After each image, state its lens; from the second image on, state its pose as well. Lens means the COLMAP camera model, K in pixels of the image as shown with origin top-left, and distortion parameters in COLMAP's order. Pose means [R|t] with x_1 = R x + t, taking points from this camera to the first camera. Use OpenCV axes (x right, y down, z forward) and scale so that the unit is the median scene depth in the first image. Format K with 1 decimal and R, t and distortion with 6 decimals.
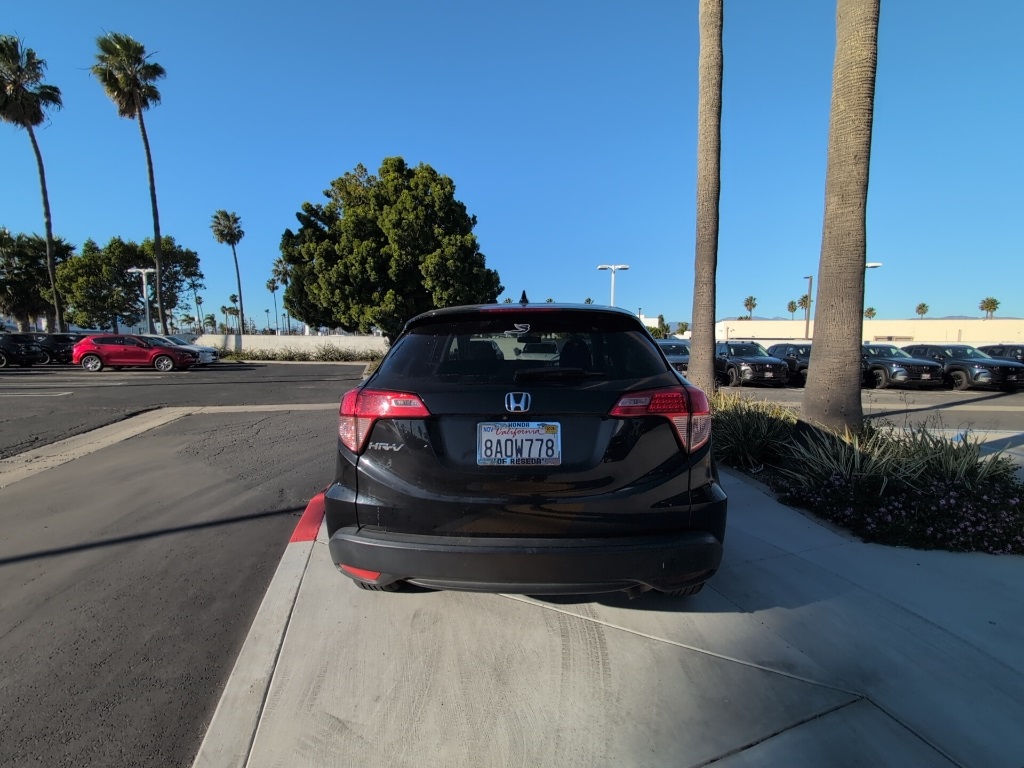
lens RADIAL K [[434.4, 0, 514.7], [0, 434.4, 381.7], [0, 0, 1]] dist [-0.000493, 0.000345]
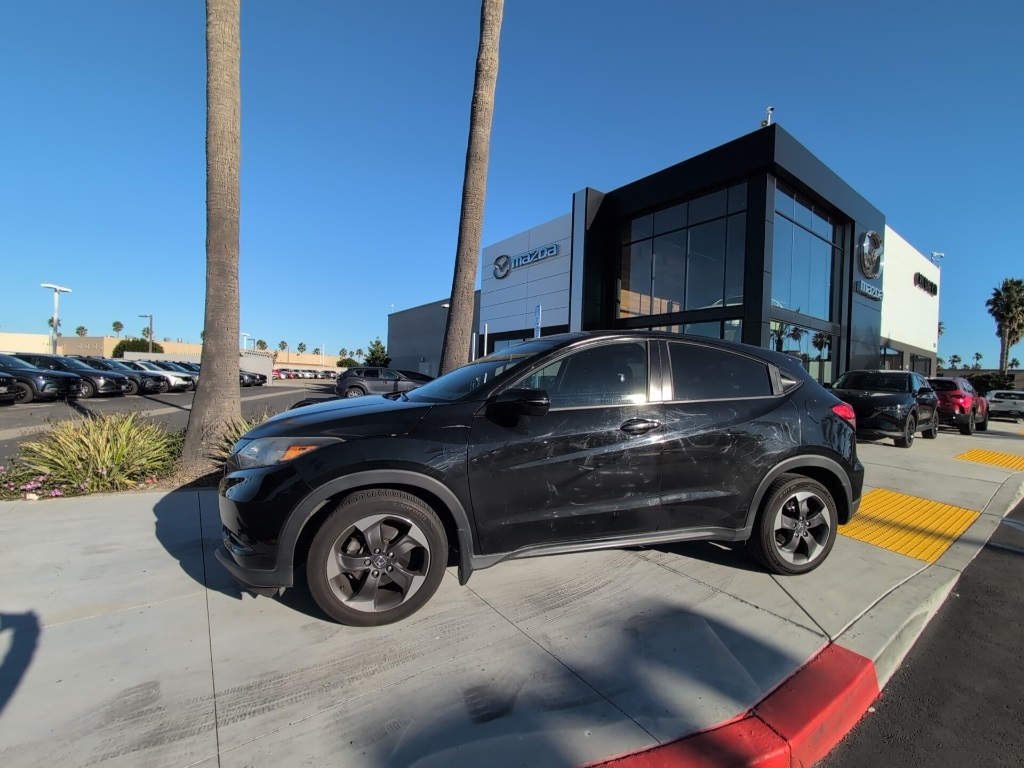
lens RADIAL K [[434.4, 0, 515.1], [0, 434.4, 383.5], [0, 0, 1]] dist [-0.000493, 0.000345]
pose [[-0.328854, -0.030140, 0.943900, -0.188053], [0.040987, 0.998093, 0.046150, -0.022957], [-0.943491, 0.053864, -0.326992, 0.336686]]
